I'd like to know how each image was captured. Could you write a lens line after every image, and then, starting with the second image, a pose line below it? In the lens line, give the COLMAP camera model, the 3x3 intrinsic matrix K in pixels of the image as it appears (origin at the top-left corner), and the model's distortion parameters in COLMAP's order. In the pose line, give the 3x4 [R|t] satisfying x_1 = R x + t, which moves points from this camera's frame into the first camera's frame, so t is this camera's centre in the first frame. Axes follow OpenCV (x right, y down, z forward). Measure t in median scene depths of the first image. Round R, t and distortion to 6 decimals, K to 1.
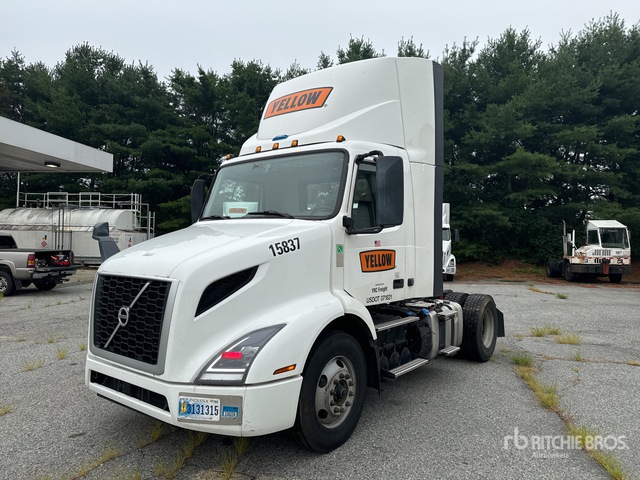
lens RADIAL K [[440.6, 0, 319.3], [0, 440.6, 239.6], [0, 0, 1]] dist [0.064049, -0.028984]
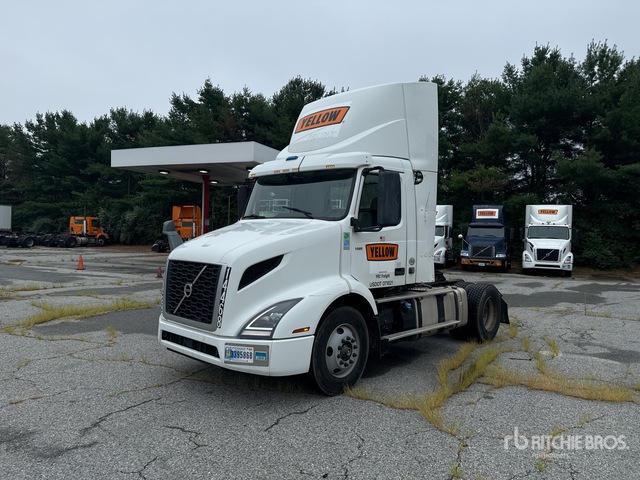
lens RADIAL K [[470.5, 0, 327.7], [0, 470.5, 231.3], [0, 0, 1]] dist [0.055193, 0.023255]
pose [[0.996657, 0.009492, -0.081142, 0.110110], [-0.008927, 0.999933, 0.007322, -0.025300], [0.081206, -0.006573, 0.996676, -0.421293]]
